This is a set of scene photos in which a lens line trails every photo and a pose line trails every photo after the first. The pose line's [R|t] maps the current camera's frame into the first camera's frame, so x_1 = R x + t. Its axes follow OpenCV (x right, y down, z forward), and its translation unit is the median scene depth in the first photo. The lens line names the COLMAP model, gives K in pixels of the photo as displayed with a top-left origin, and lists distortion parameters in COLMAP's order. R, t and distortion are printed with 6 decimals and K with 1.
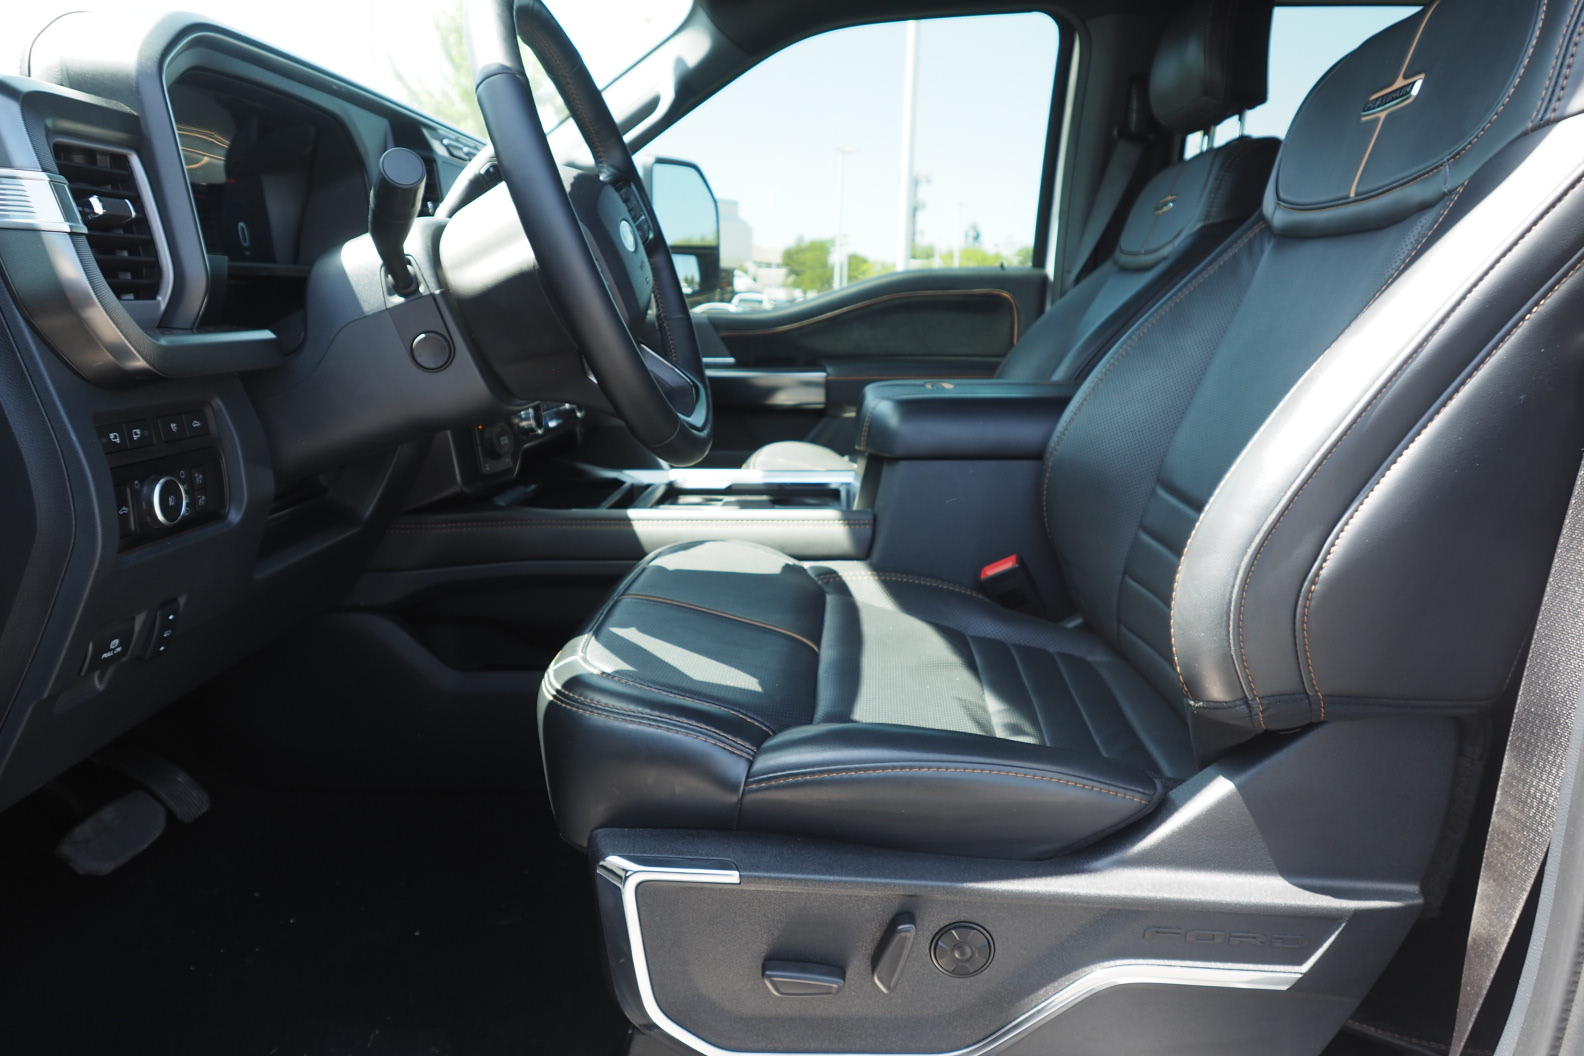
lens RADIAL K [[1111.5, 0, 792.0], [0, 1111.5, 528.0], [0, 0, 1]] dist [-0.004905, -0.038349]
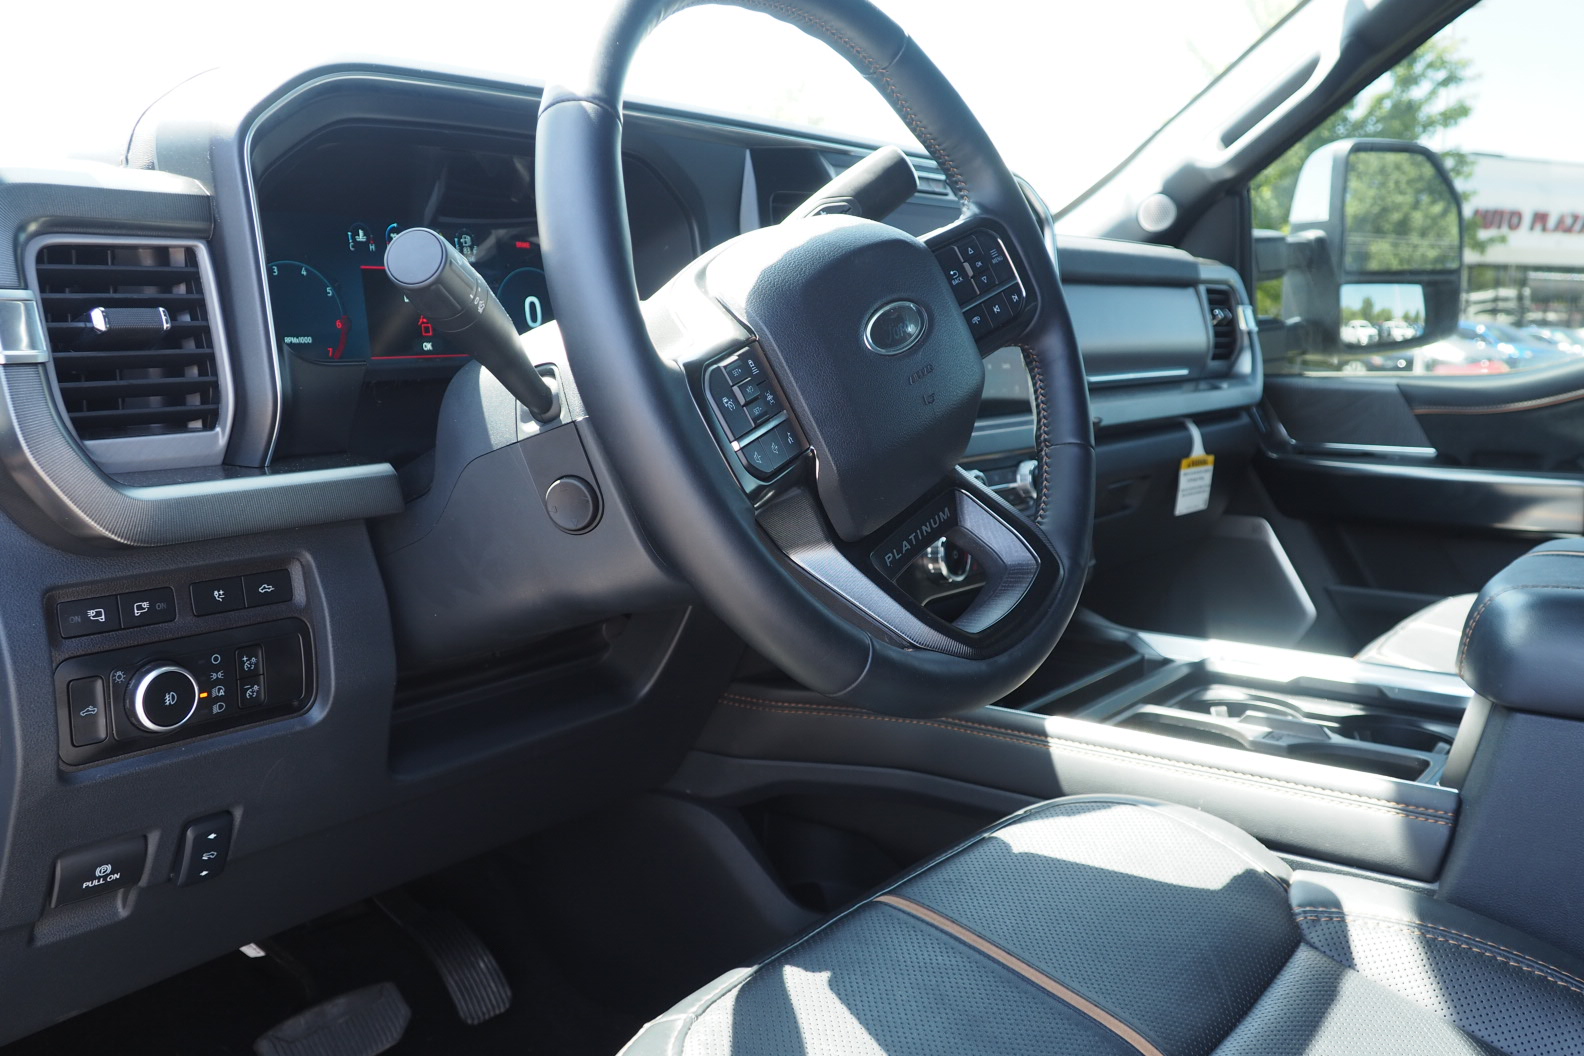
lens RADIAL K [[1392.2, 0, 792.0], [0, 1392.2, 528.0], [0, 0, 1]] dist [-0.016142, -0.011271]
pose [[0.819907, 0.082752, -0.566484, 0.272679], [-0.110917, 0.993711, -0.015376, -0.149116], [0.561649, 0.075440, 0.823929, 0.383603]]
